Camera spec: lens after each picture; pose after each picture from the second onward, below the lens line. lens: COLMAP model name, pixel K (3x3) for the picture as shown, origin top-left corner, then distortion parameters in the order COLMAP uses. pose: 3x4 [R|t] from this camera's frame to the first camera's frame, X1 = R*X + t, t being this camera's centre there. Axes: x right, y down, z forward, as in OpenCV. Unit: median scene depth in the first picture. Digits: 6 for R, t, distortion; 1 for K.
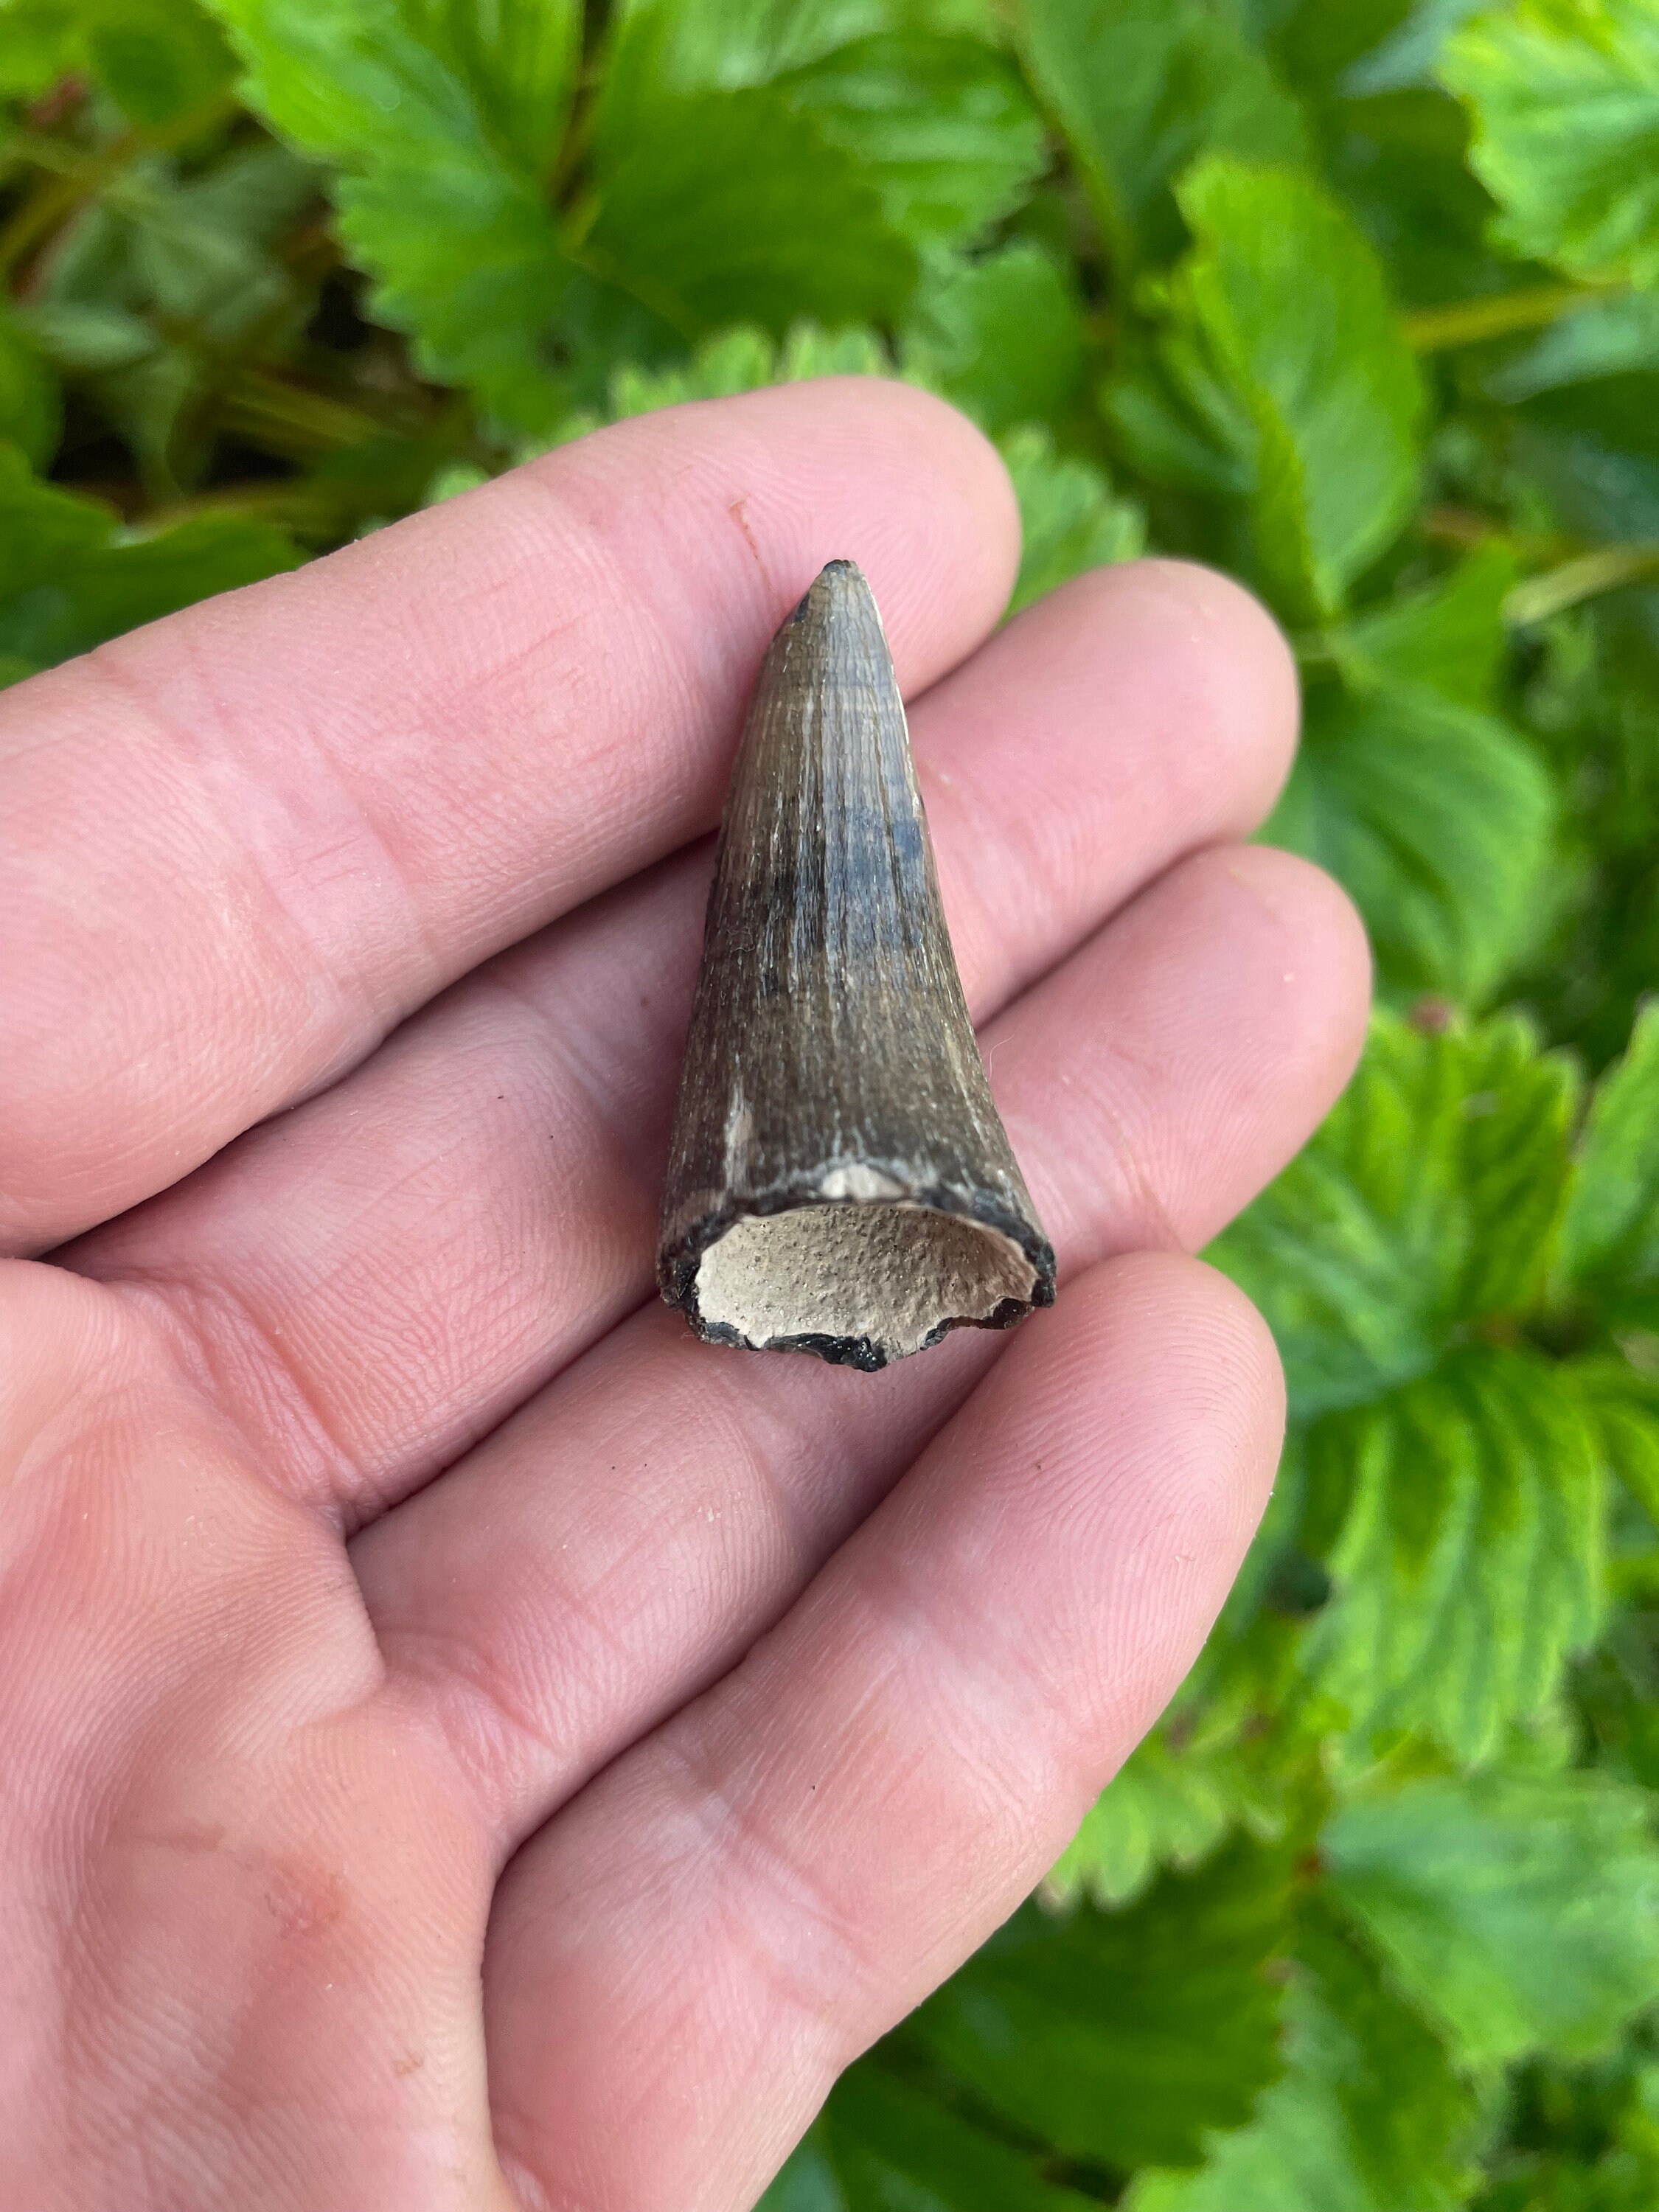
lens RADIAL K [[1871.2, 0, 829.5], [0, 1871.2, 1106.0], [0, 0, 1]] dist [0.005895, -0.003208]
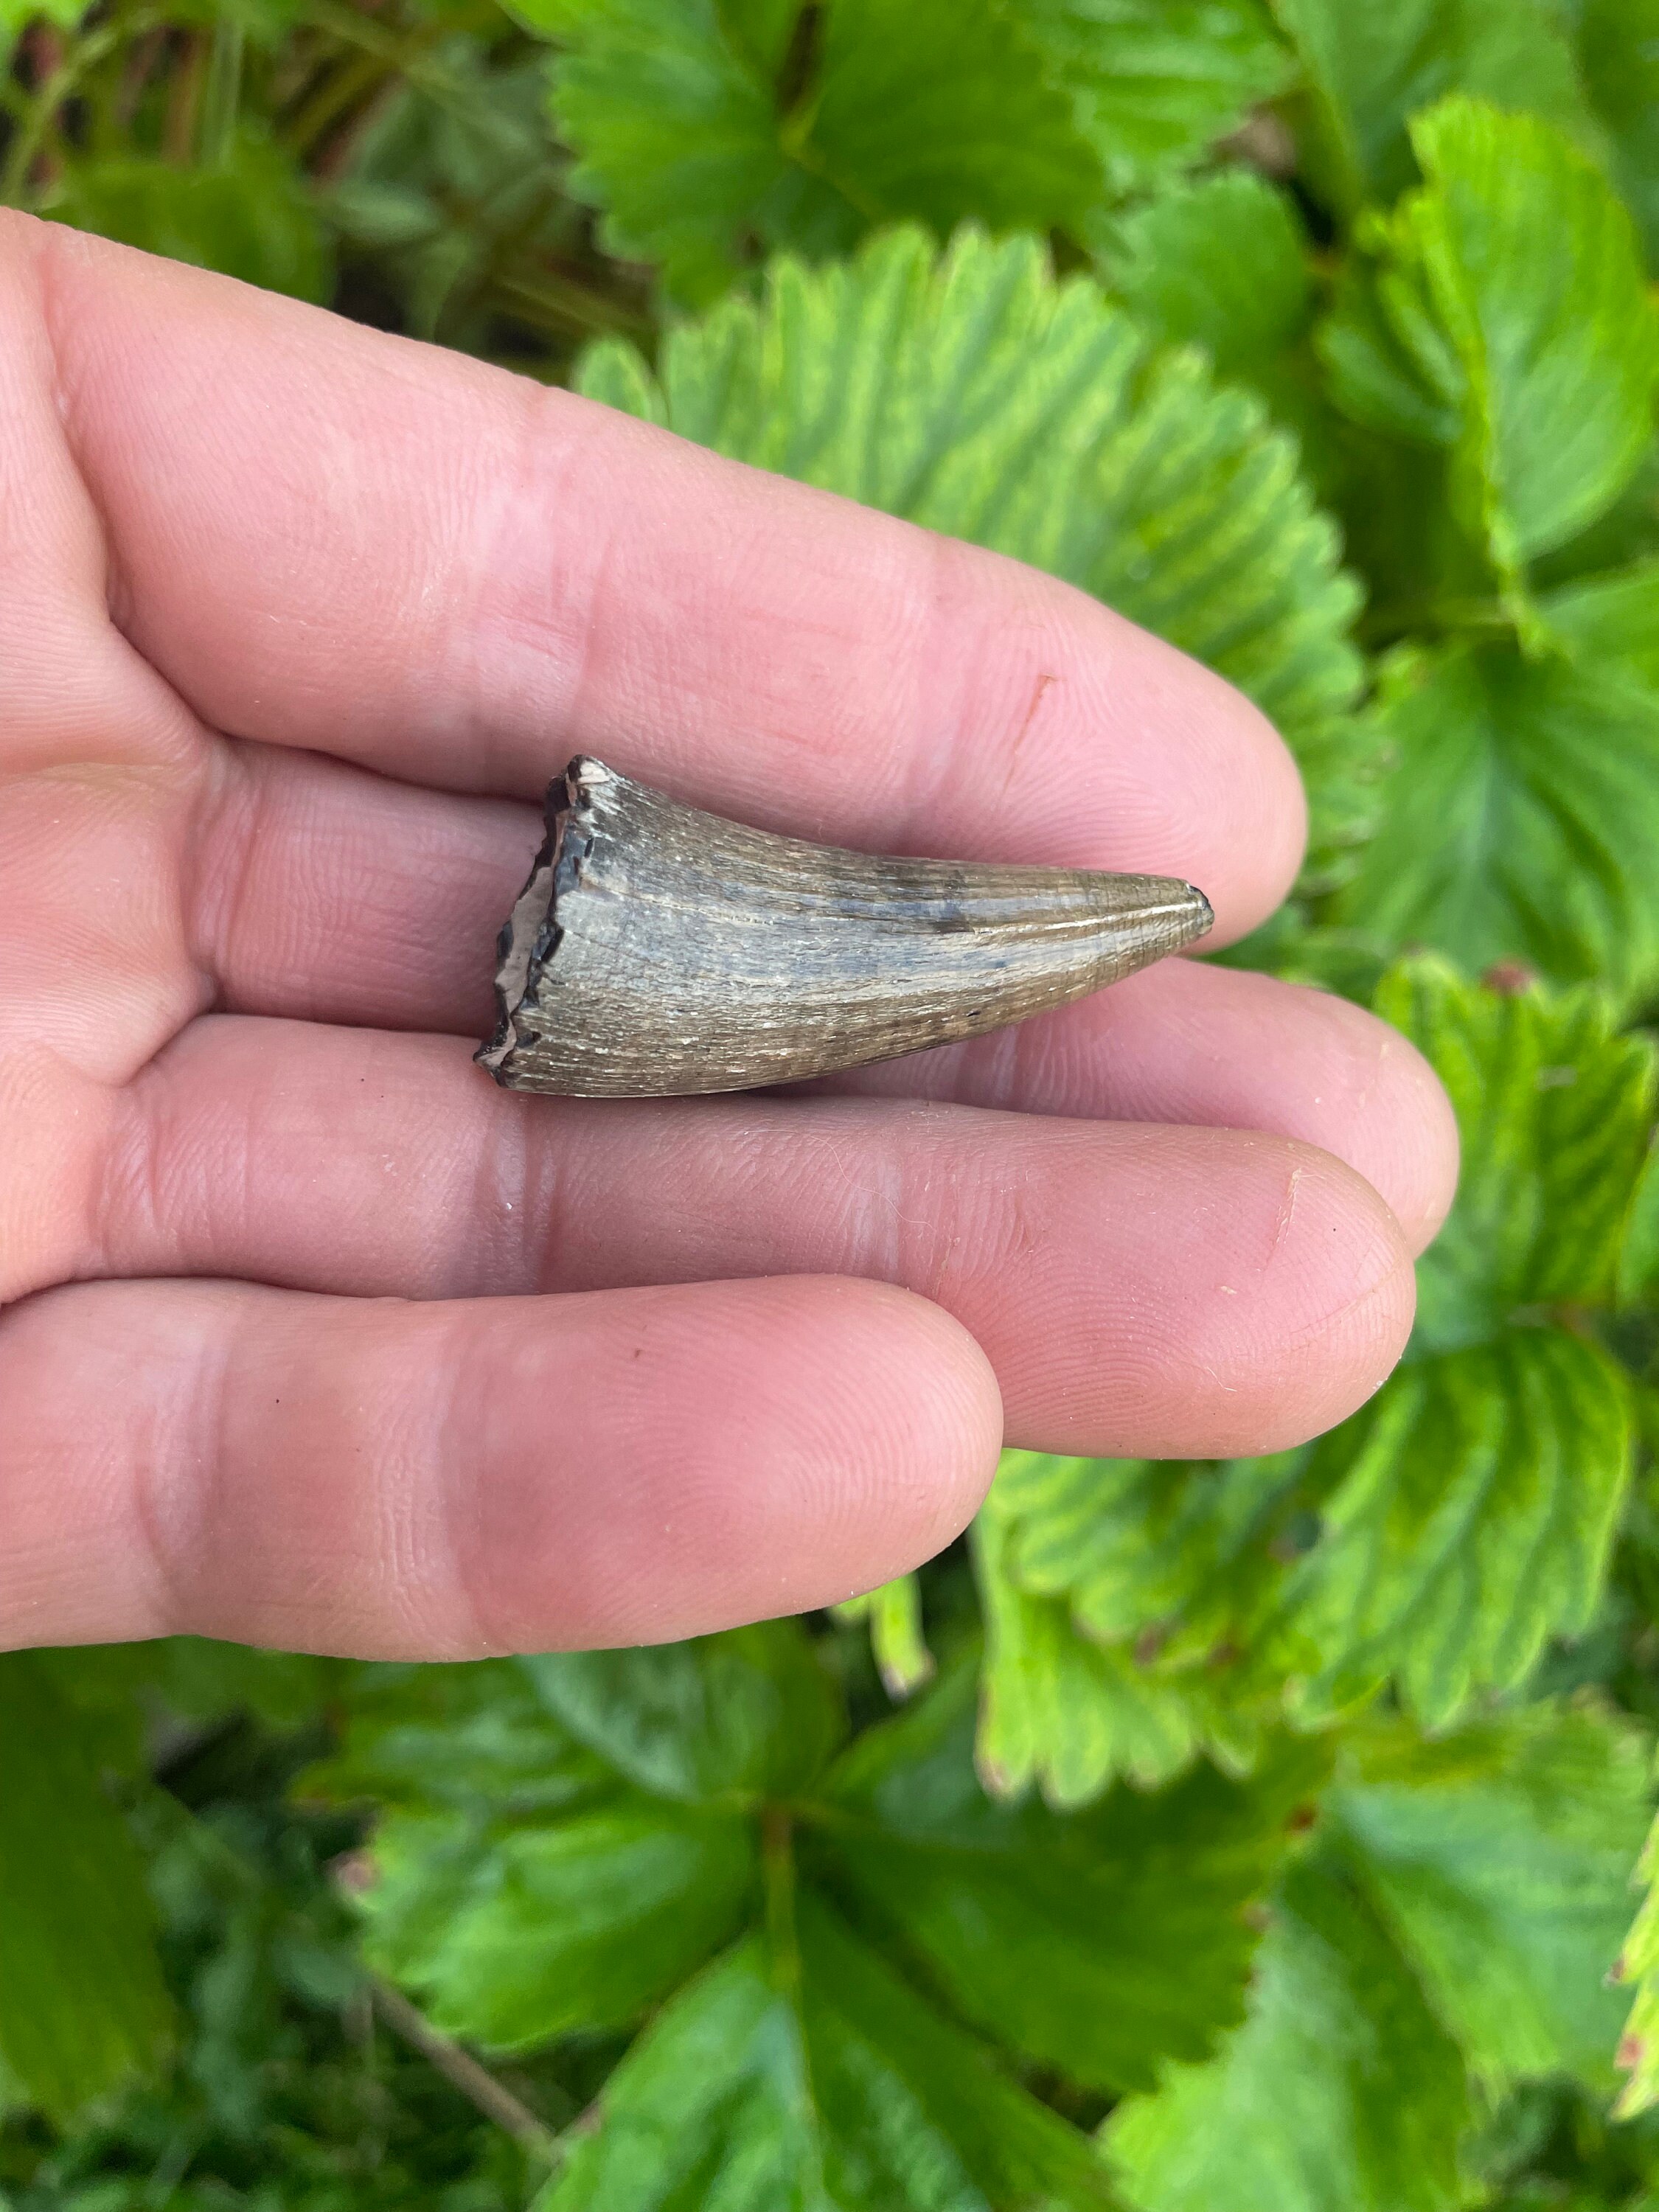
lens RADIAL K [[1871.2, 0, 829.5], [0, 1871.2, 1106.0], [0, 0, 1]] dist [0.005895, -0.003208]
pose [[0.981862, 0.132662, -0.135457, 0.098962], [-0.129154, 0.991028, 0.034405, 0.026928], [0.138806, -0.016286, 0.990186, -0.019500]]
